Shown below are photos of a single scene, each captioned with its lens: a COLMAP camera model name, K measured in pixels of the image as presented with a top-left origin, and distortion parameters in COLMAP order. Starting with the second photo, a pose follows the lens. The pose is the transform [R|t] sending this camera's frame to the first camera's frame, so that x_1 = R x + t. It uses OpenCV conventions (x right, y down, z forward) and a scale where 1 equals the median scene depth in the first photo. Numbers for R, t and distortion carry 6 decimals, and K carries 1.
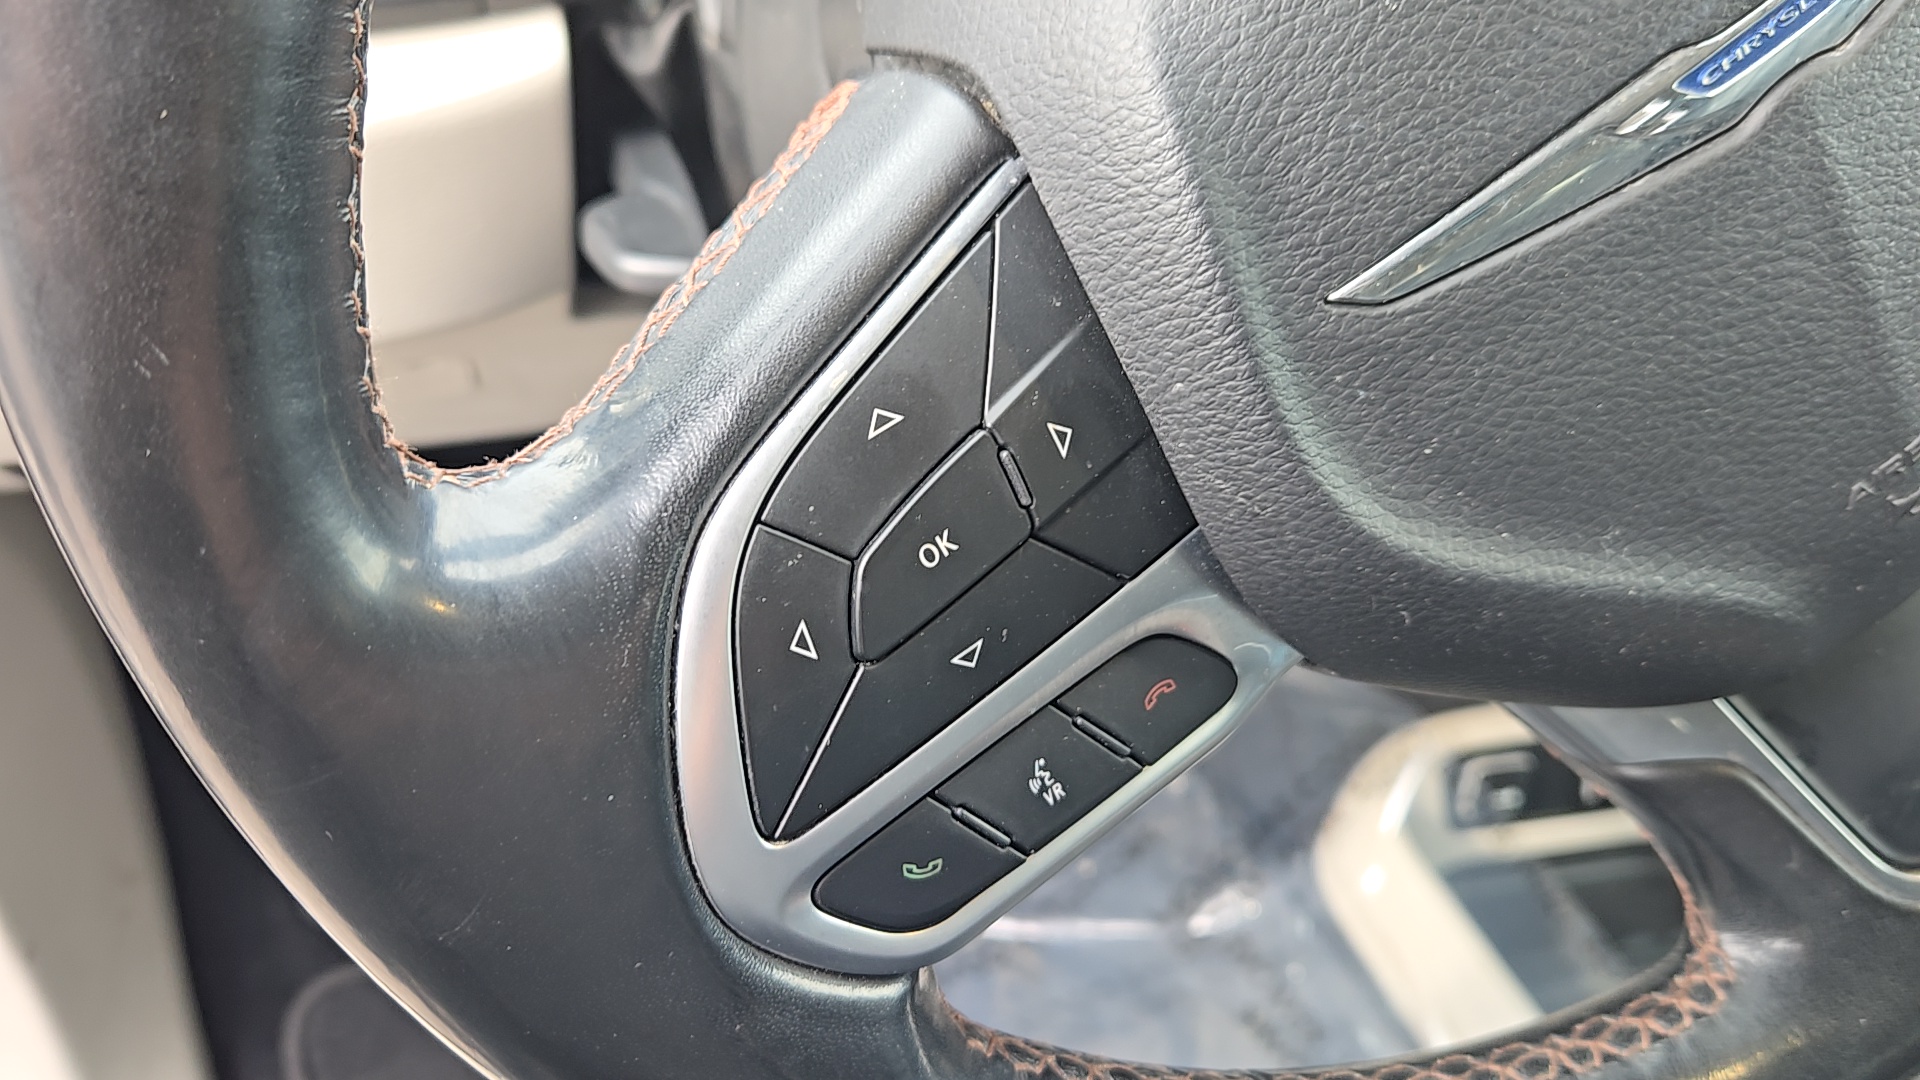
lens RADIAL K [[1635.2, 0, 949.5], [0, 1635.2, 528.9], [0, 0, 1]] dist [0.004645, -0.008765]
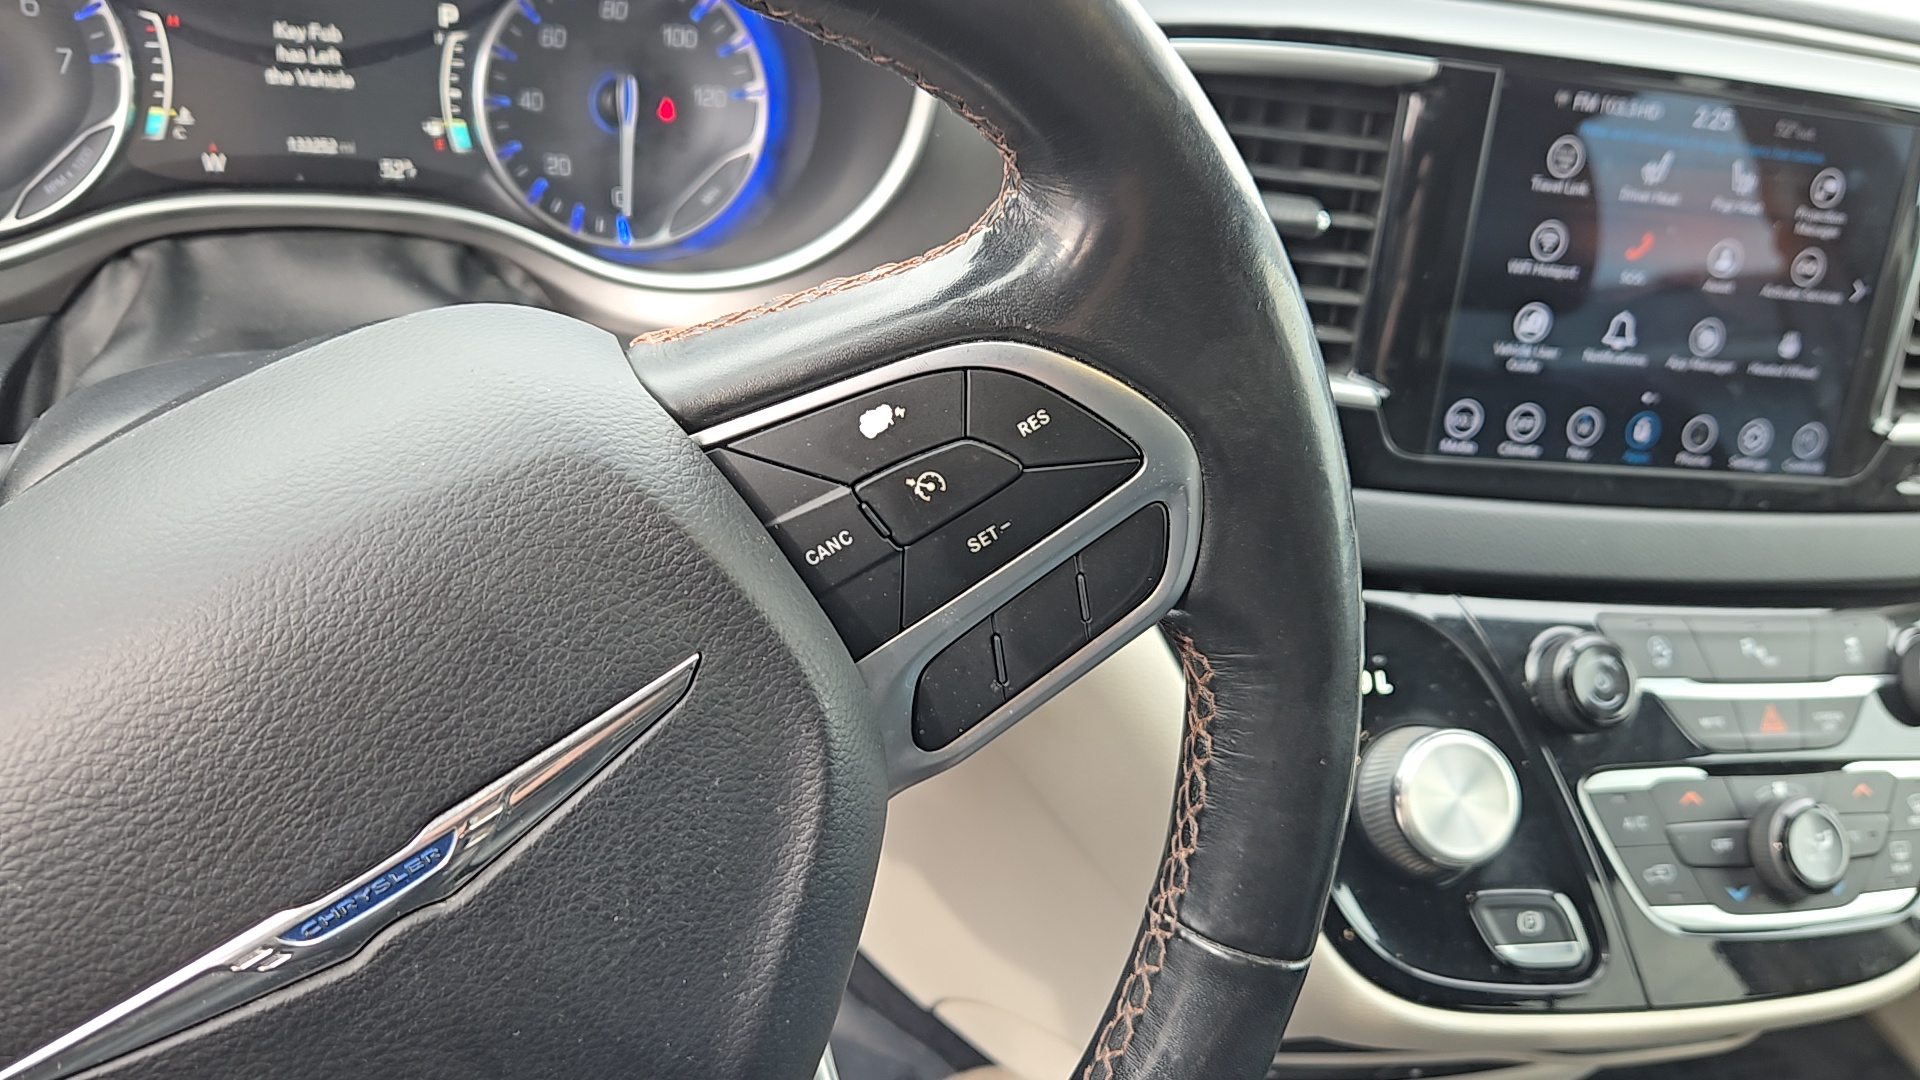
lens RADIAL K [[1635.2, 0, 949.5], [0, 1635.2, 528.9], [0, 0, 1]] dist [0.004645, -0.008765]
pose [[0.994690, 0.090086, 0.049768, 0.880772], [-0.083751, 0.989555, -0.117329, -0.483870], [-0.059818, 0.112538, 0.991845, -0.399182]]
